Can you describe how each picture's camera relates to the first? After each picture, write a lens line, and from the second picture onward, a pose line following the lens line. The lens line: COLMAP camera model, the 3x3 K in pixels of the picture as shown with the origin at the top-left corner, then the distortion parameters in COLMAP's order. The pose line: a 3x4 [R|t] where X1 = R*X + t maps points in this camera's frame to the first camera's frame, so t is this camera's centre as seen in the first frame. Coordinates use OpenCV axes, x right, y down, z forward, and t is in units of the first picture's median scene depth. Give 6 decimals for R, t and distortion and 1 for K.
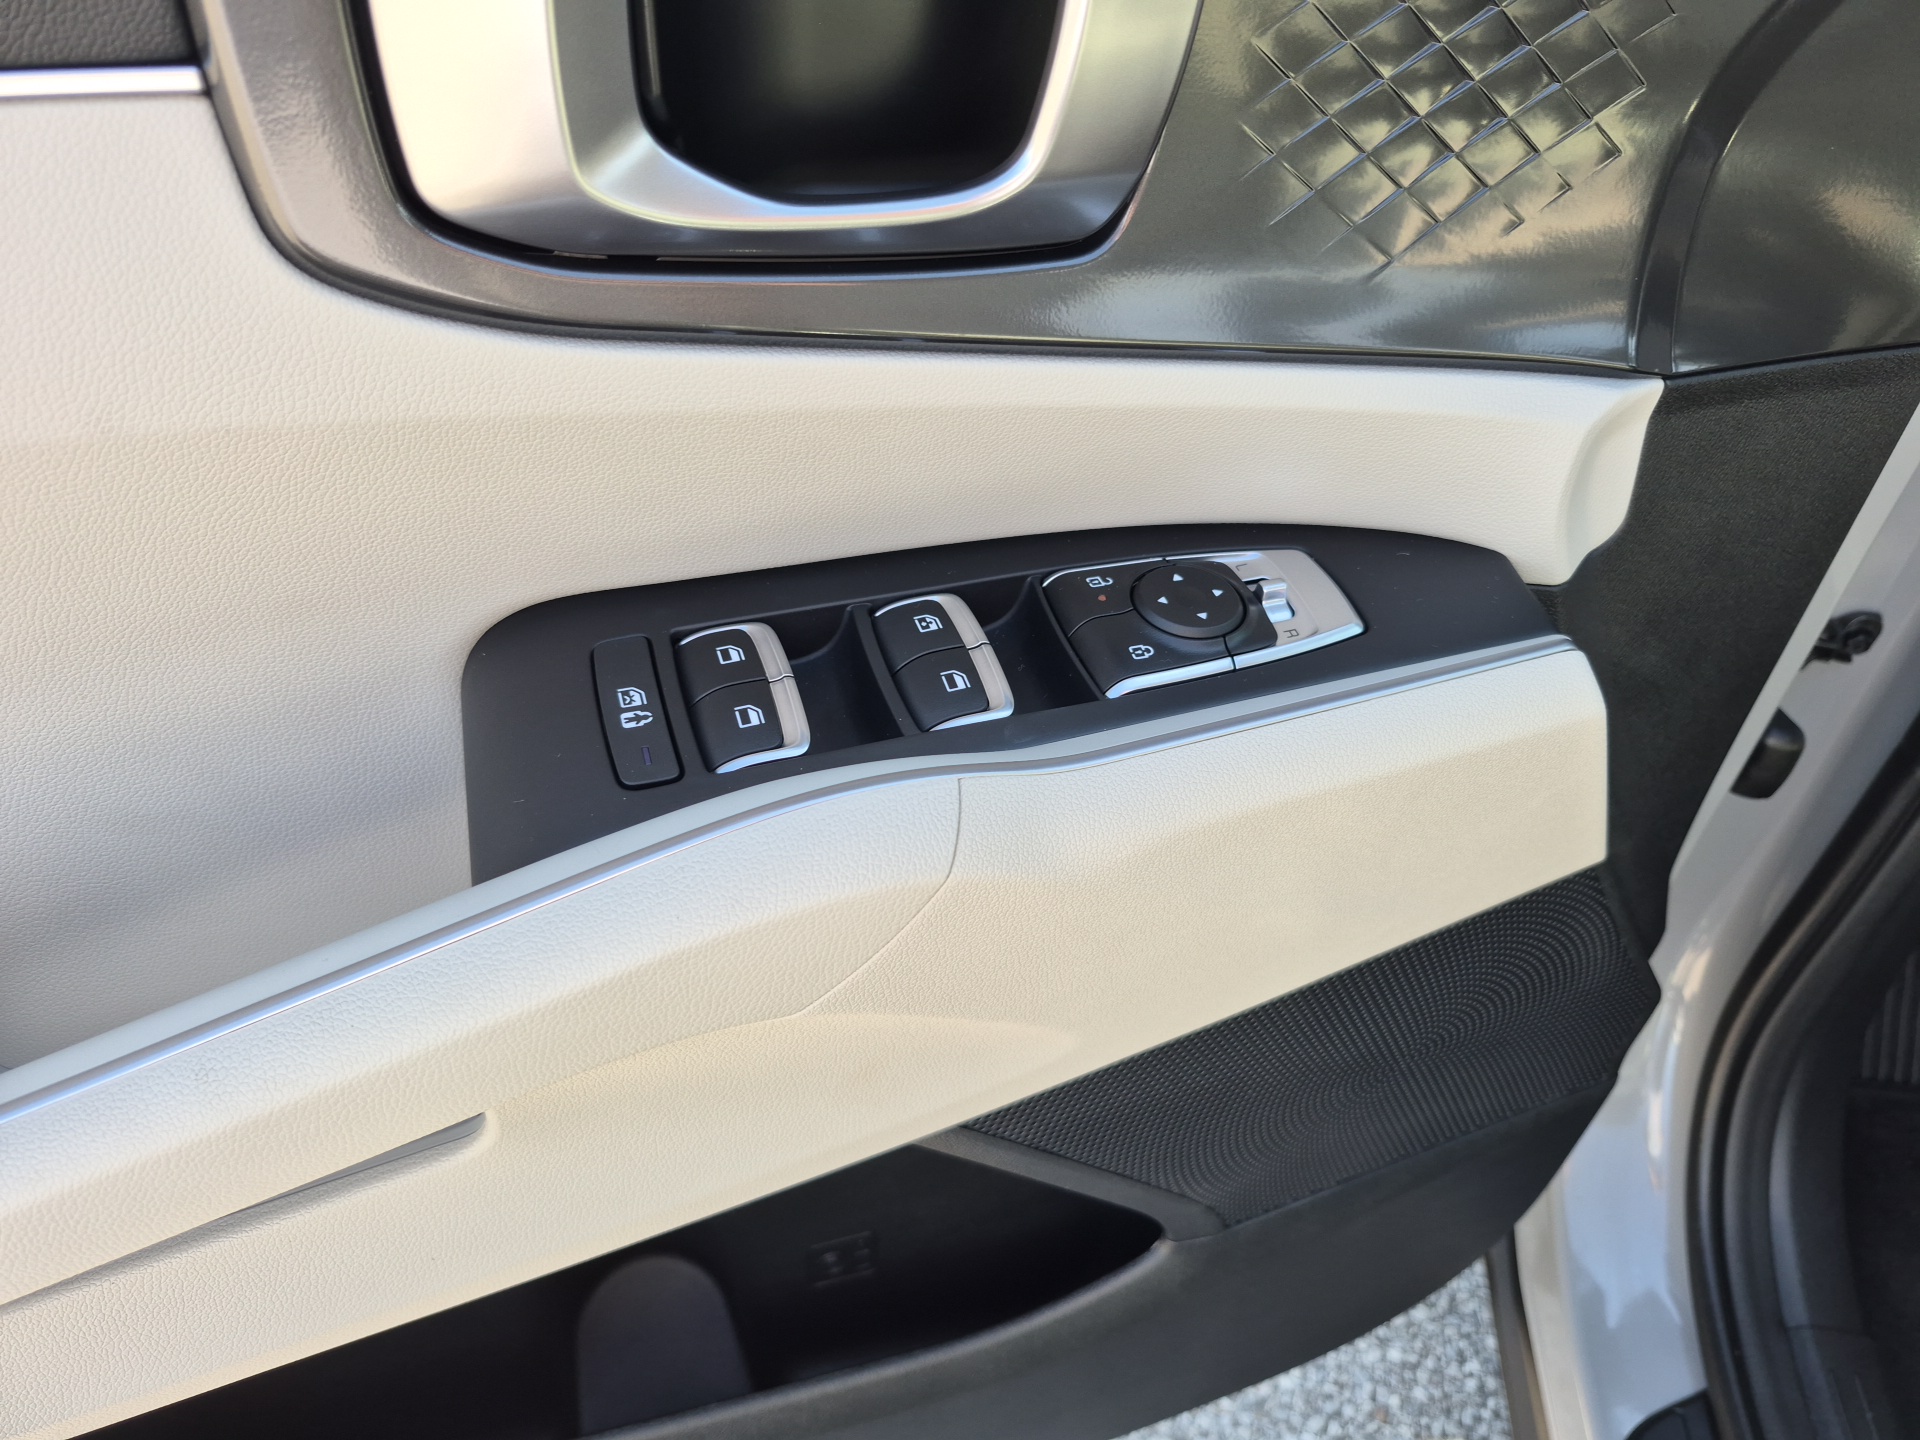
lens RADIAL K [[1327.3, 0, 975.3], [0, 1327.3, 723.1], [0, 0, 1]] dist [0.084821, -0.118032]
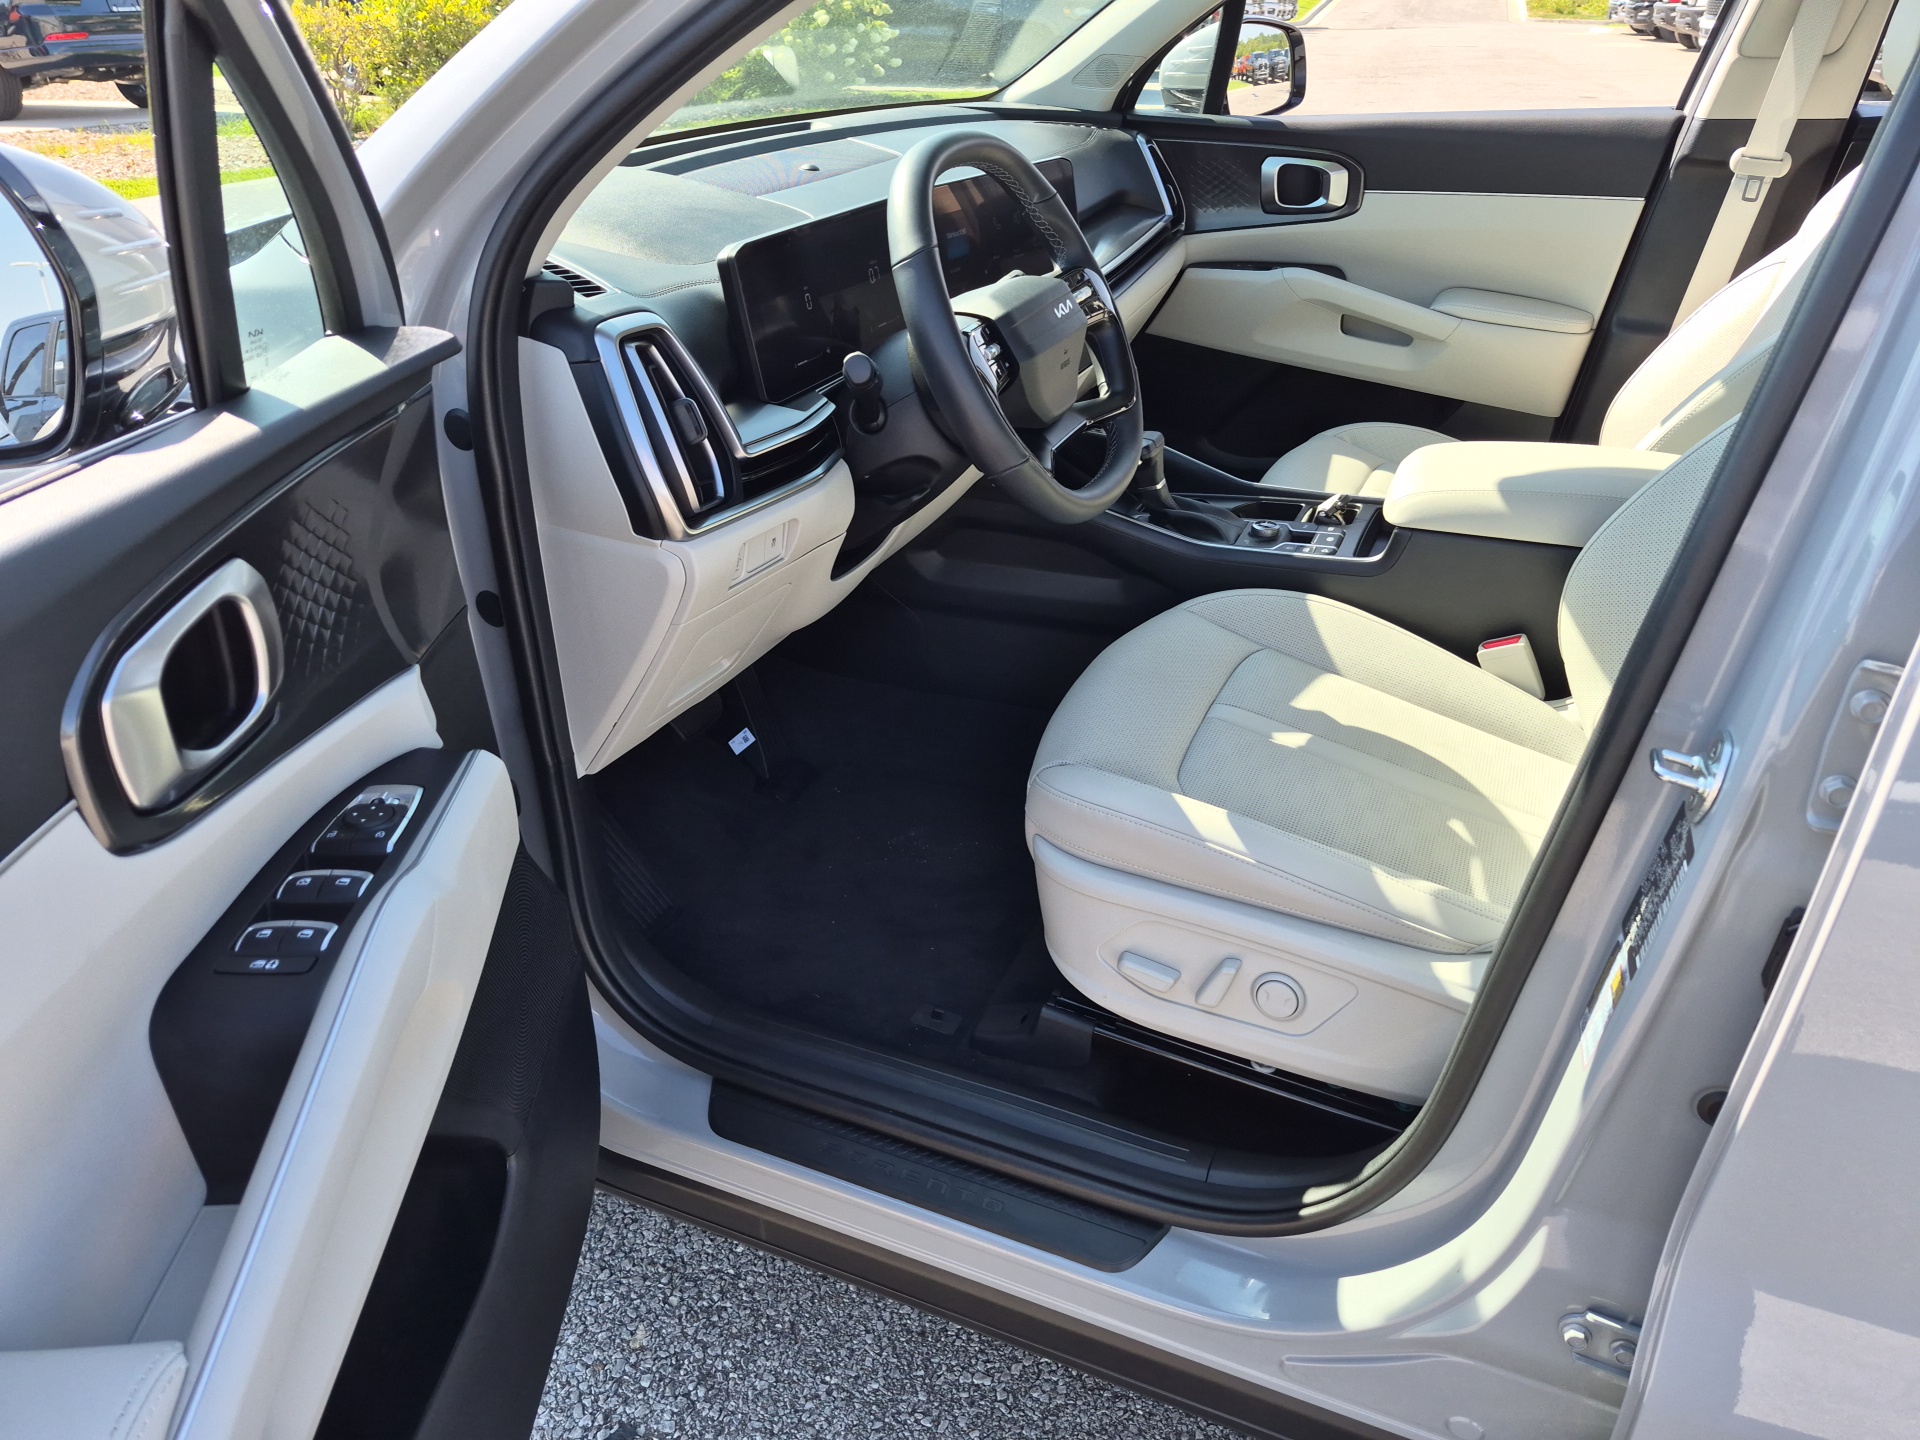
lens RADIAL K [[1327.3, 0, 975.3], [0, 1327.3, 723.1], [0, 0, 1]] dist [0.084821, -0.118032]
pose [[0.298547, -0.485092, 0.821922, -0.478208], [0.646028, 0.736621, 0.200092, 0.002462], [-0.702508, 0.471248, 0.533299, -0.380544]]
